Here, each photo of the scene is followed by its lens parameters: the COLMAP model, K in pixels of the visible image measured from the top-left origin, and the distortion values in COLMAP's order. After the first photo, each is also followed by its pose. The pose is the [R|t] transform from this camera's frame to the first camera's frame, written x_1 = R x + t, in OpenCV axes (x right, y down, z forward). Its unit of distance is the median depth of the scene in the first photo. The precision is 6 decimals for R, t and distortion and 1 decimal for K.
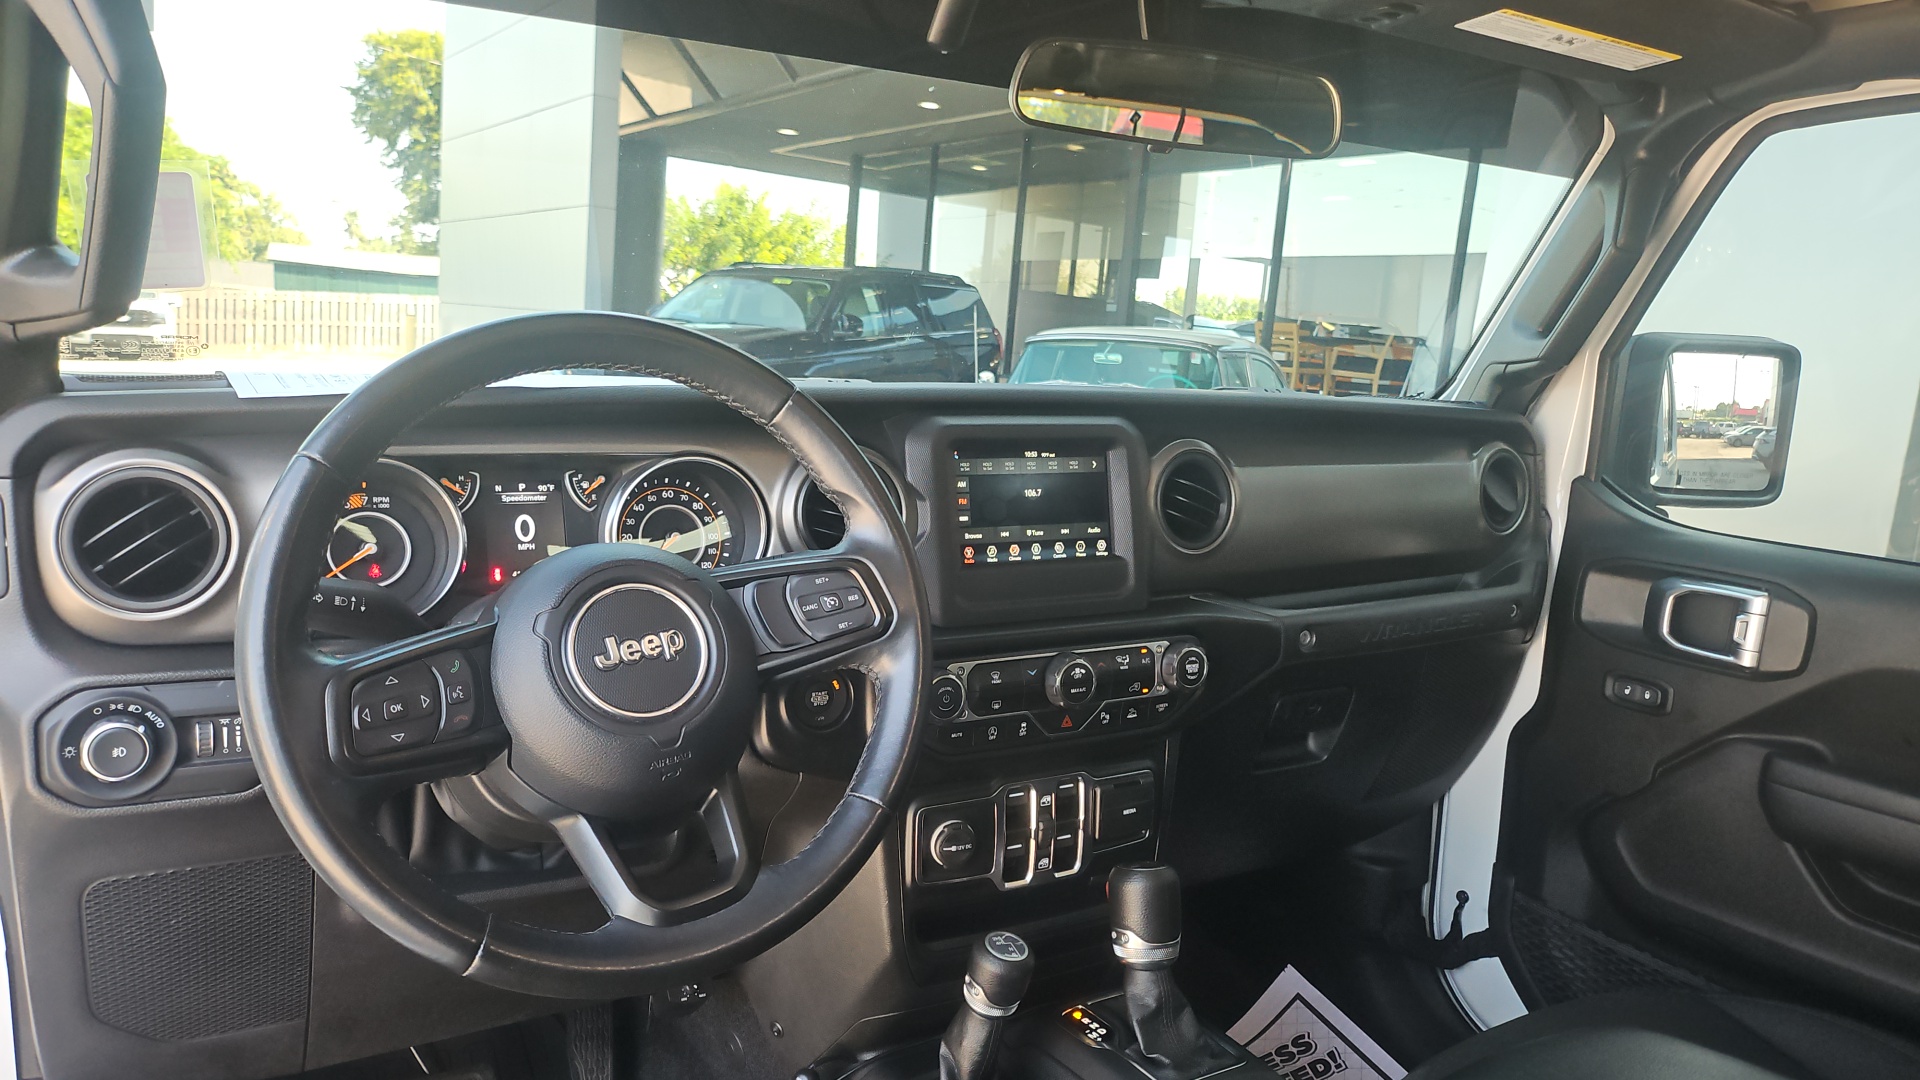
lens RADIAL K [[1339.0, 0, 958.8], [0, 1339.0, 573.7], [0, 0, 1]] dist [0.075141, -0.084020]
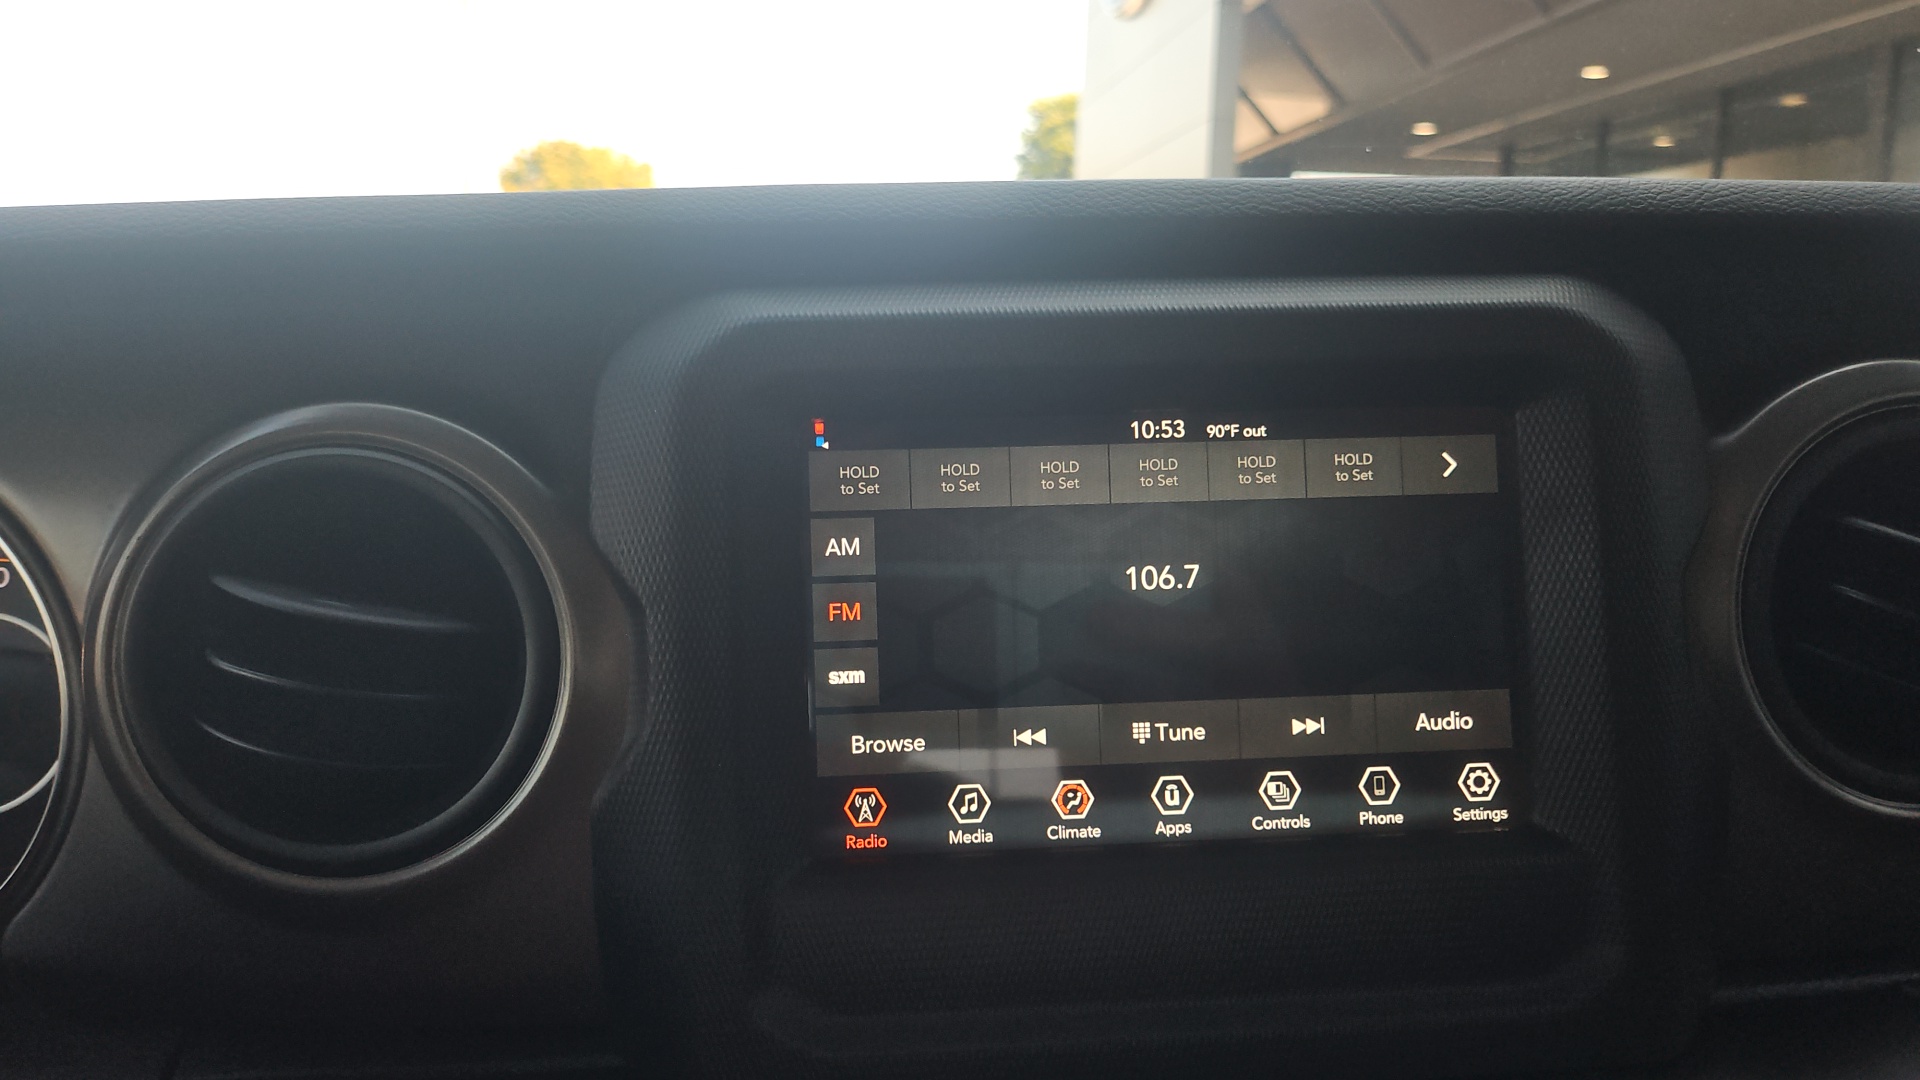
lens RADIAL K [[1399.1, 0, 969.1], [0, 1399.1, 563.0], [0, 0, 1]] dist [0.036346, -0.094272]
pose [[0.899328, 0.005673, -0.437238, 0.147929], [-0.022877, 0.999157, -0.034091, -0.056009], [0.436676, 0.040662, 0.898700, 0.781691]]
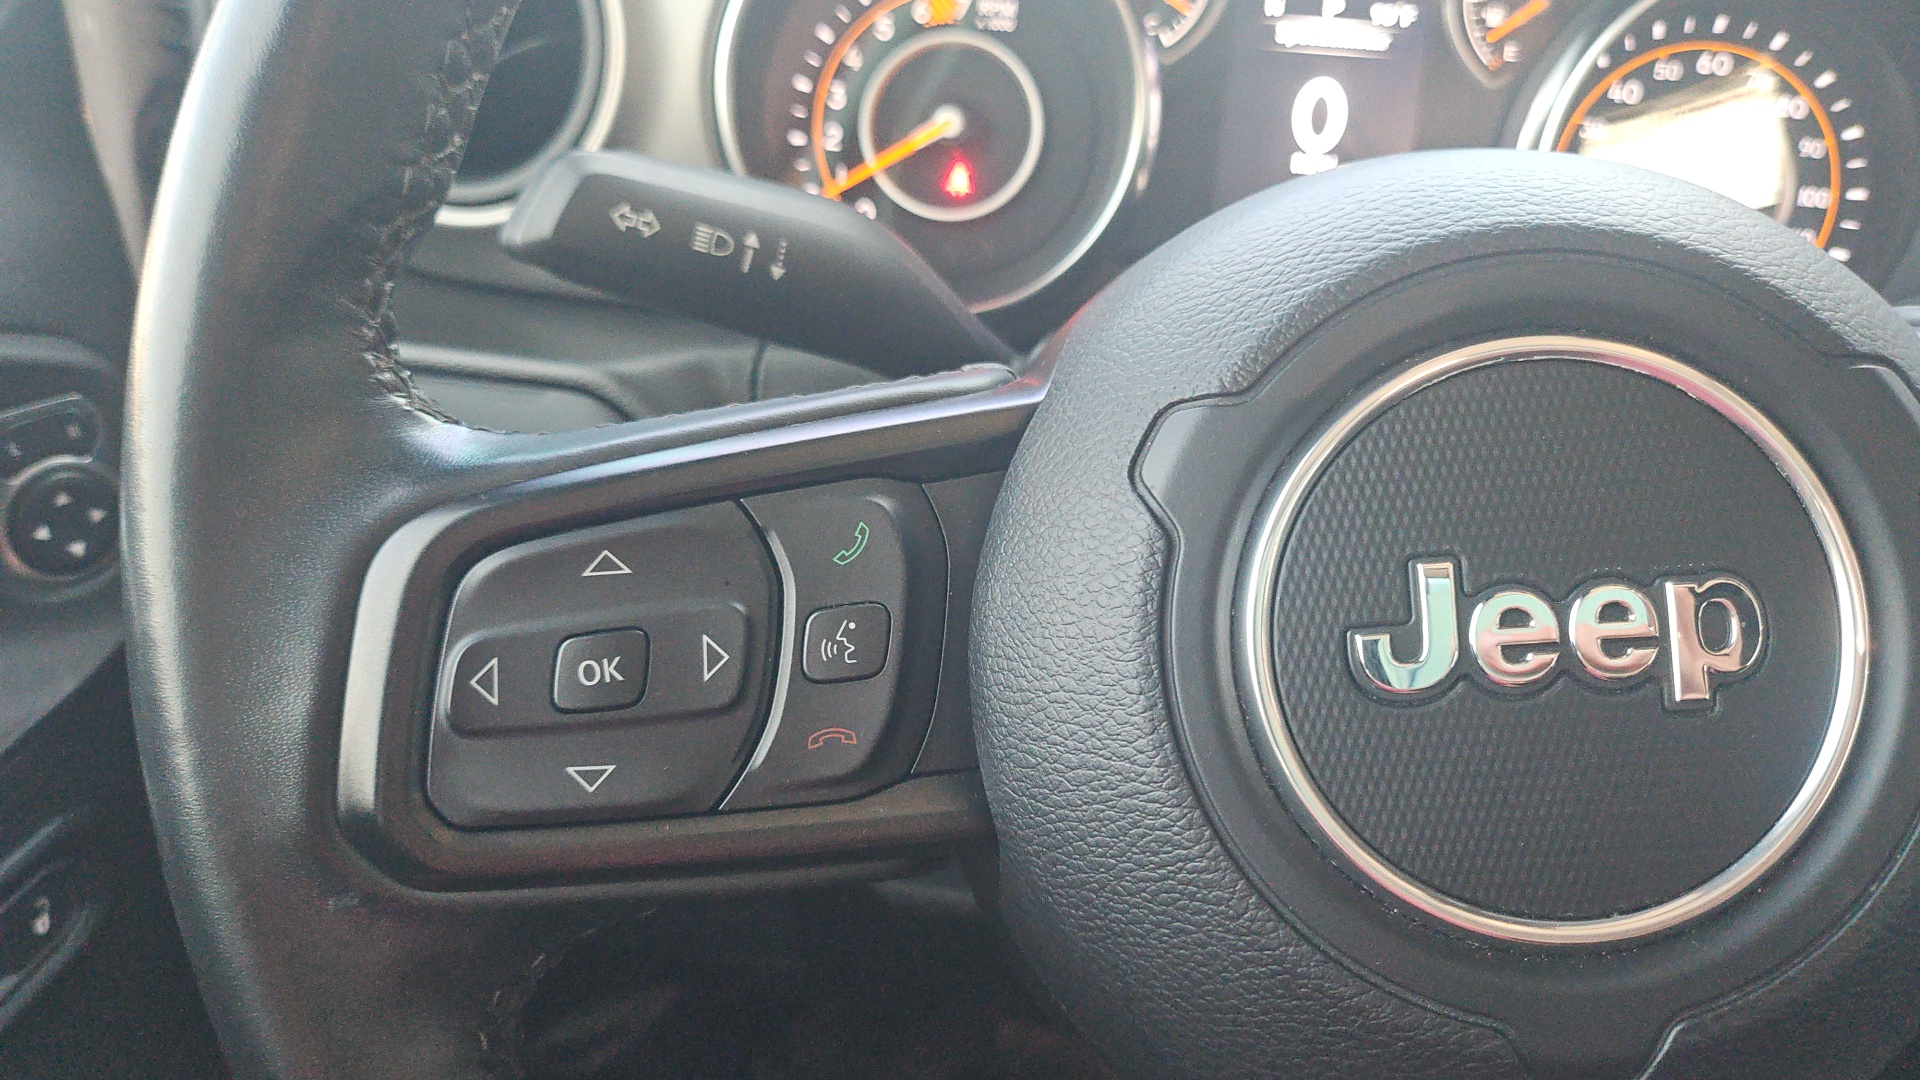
lens RADIAL K [[1399.1, 0, 969.1], [0, 1399.1, 563.0], [0, 0, 1]] dist [0.036346, -0.094272]
pose [[0.808561, 0.255888, -0.529859, -0.142153], [-0.129705, 0.955849, 0.263685, -0.003566], [0.573939, -0.144480, 0.806052, 0.550121]]
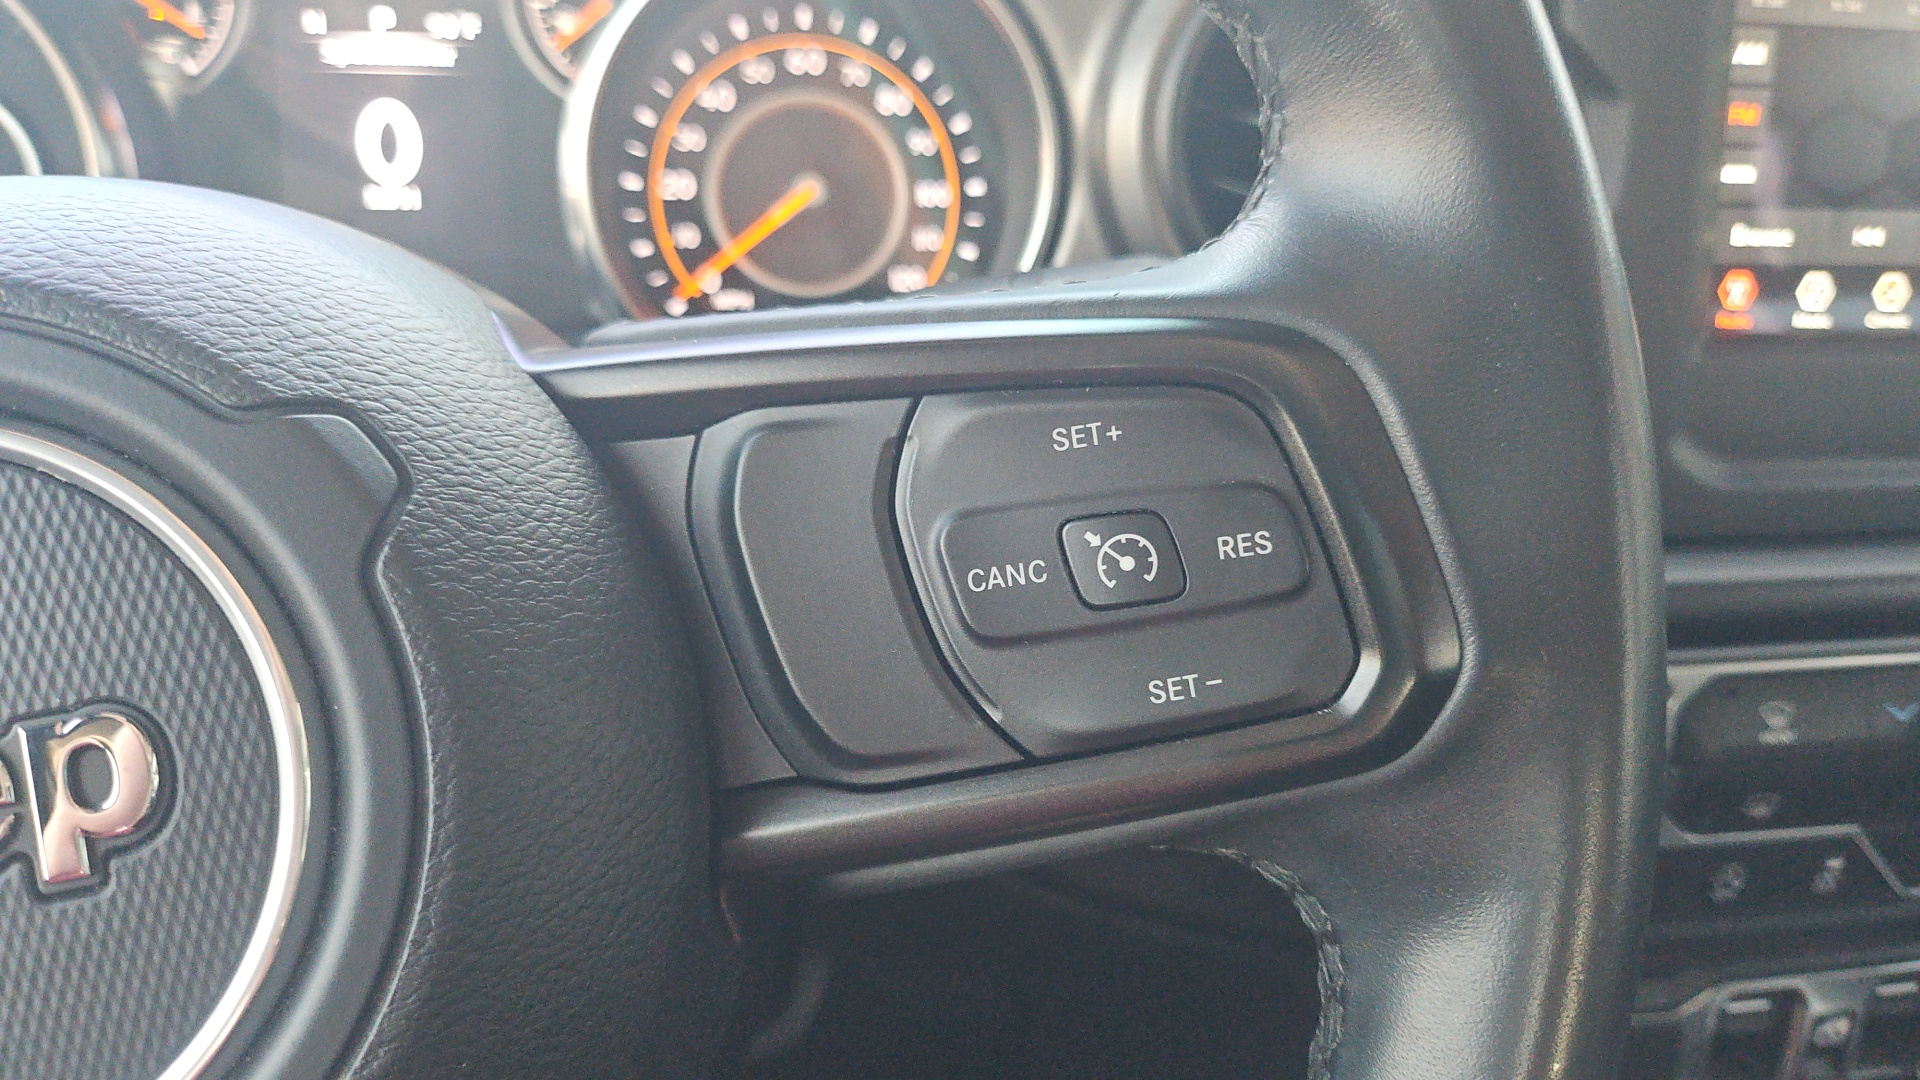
lens RADIAL K [[1399.1, 0, 969.1], [0, 1399.1, 563.0], [0, 0, 1]] dist [0.036346, -0.094272]
pose [[0.930816, 0.133820, -0.340109, -0.039056], [-0.059288, 0.973519, 0.220783, -0.015968], [0.360647, -0.185344, 0.914101, 0.654288]]
